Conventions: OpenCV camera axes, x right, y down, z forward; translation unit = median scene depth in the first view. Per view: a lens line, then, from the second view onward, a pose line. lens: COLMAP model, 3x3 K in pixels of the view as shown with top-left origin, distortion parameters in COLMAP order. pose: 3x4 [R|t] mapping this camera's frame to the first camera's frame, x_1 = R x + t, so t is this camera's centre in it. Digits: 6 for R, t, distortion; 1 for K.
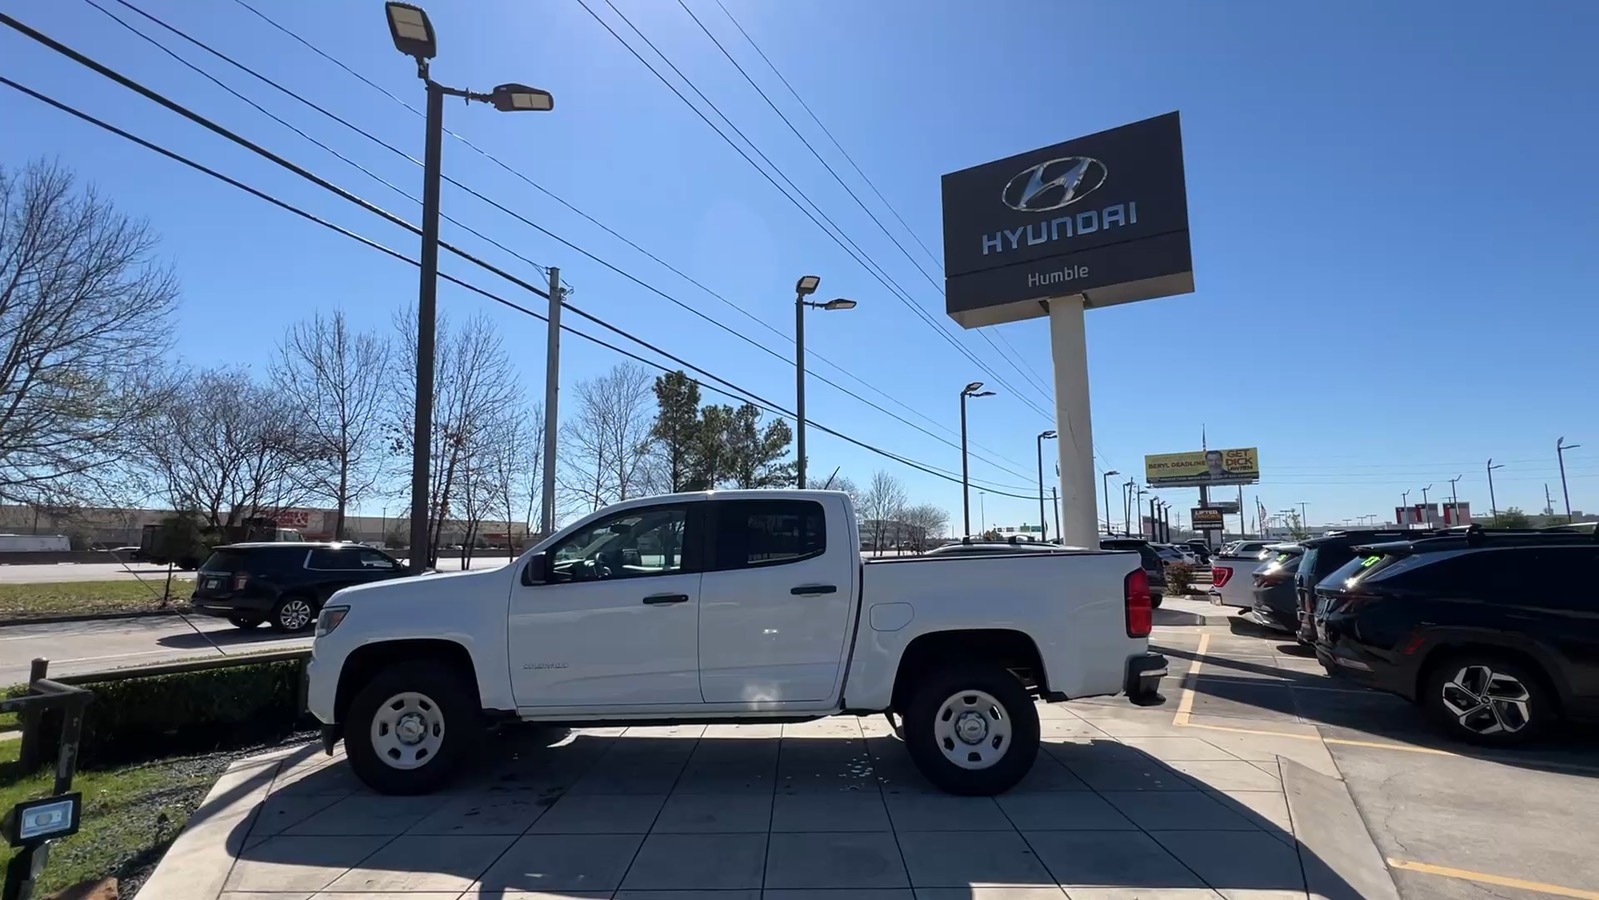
lens RADIAL K [[729.0, 0, 799.4], [0, 729.0, 454.5], [0, 0, 1]] dist [-0.000805, 0.001064]
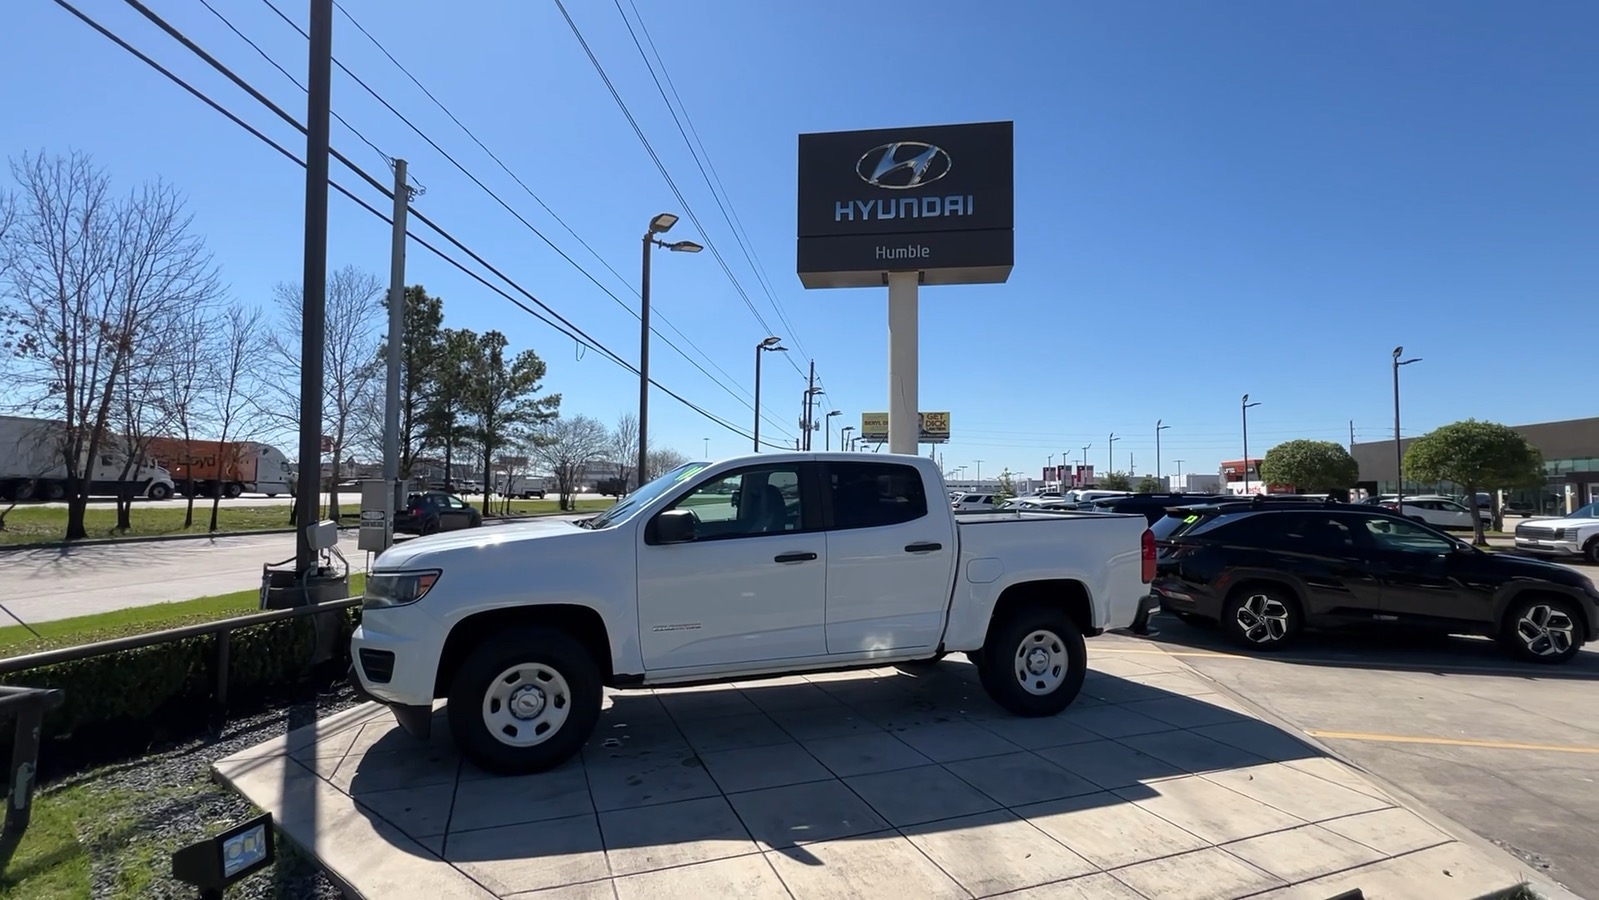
lens RADIAL K [[729.0, 0, 799.4], [0, 729.0, 454.5], [0, 0, 1]] dist [-0.000805, 0.001064]
pose [[0.928522, 0.040150, 0.369099, -0.169141], [-0.068631, 0.995564, 0.064357, -0.003294], [-0.364878, -0.085089, 0.927159, 0.019526]]
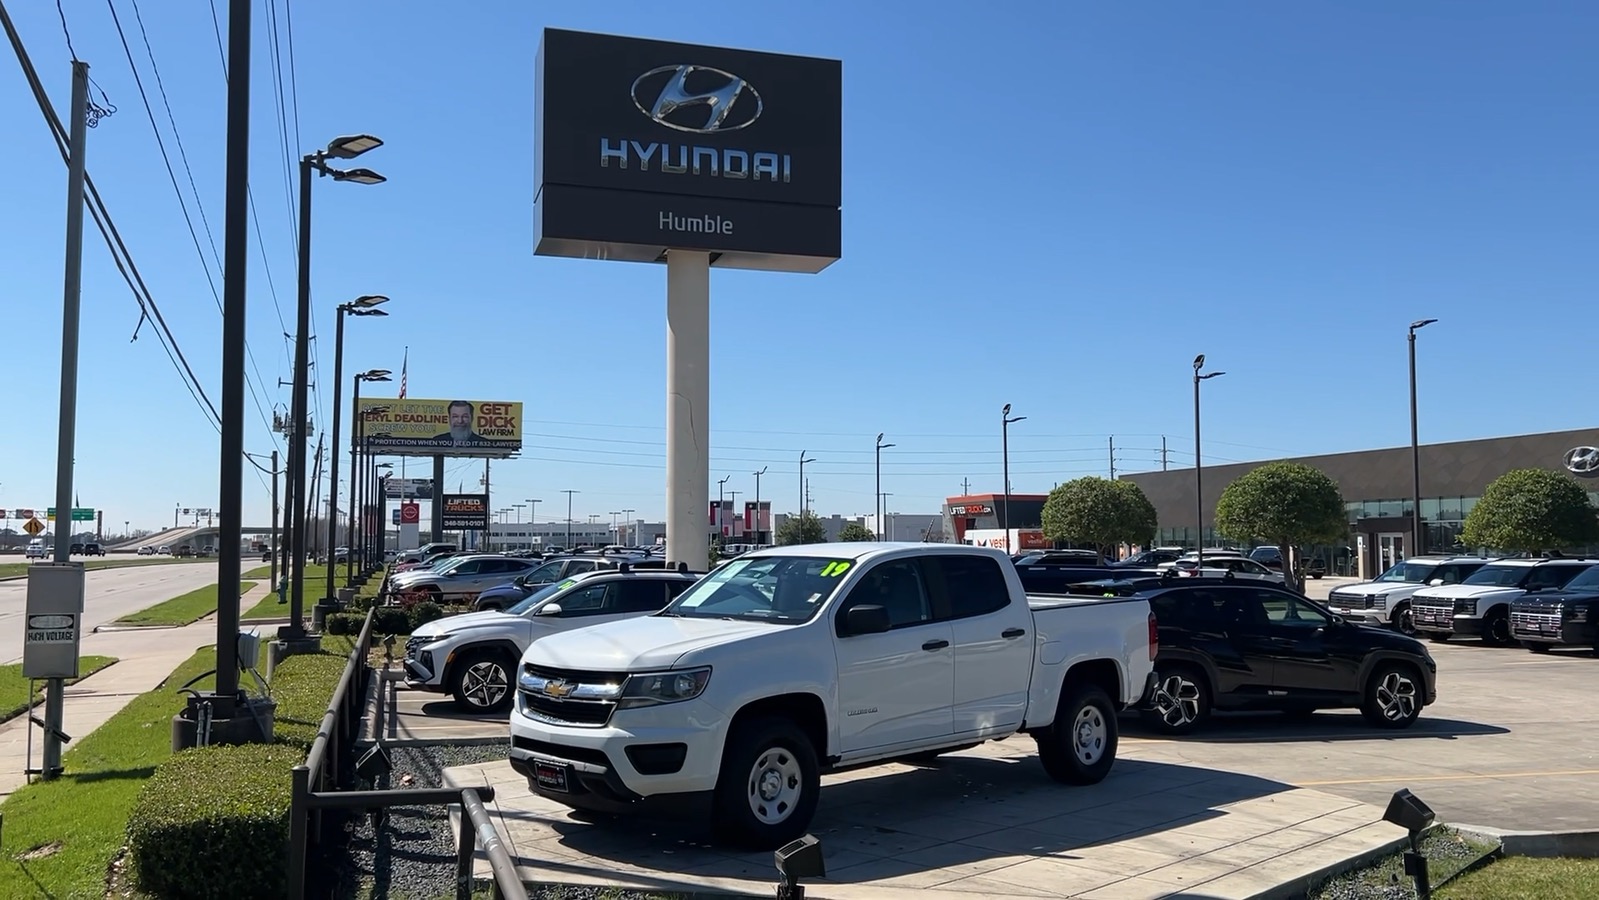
lens RADIAL K [[1365.0, 0, 797.4], [0, 1365.0, 445.2], [0, 0, 1]] dist [0.074151, -0.116239]
pose [[0.687307, 0.067686, 0.723207, -0.566970], [-0.103939, 0.994567, 0.005696, -0.029928], [-0.718892, -0.079084, 0.690608, -0.085184]]
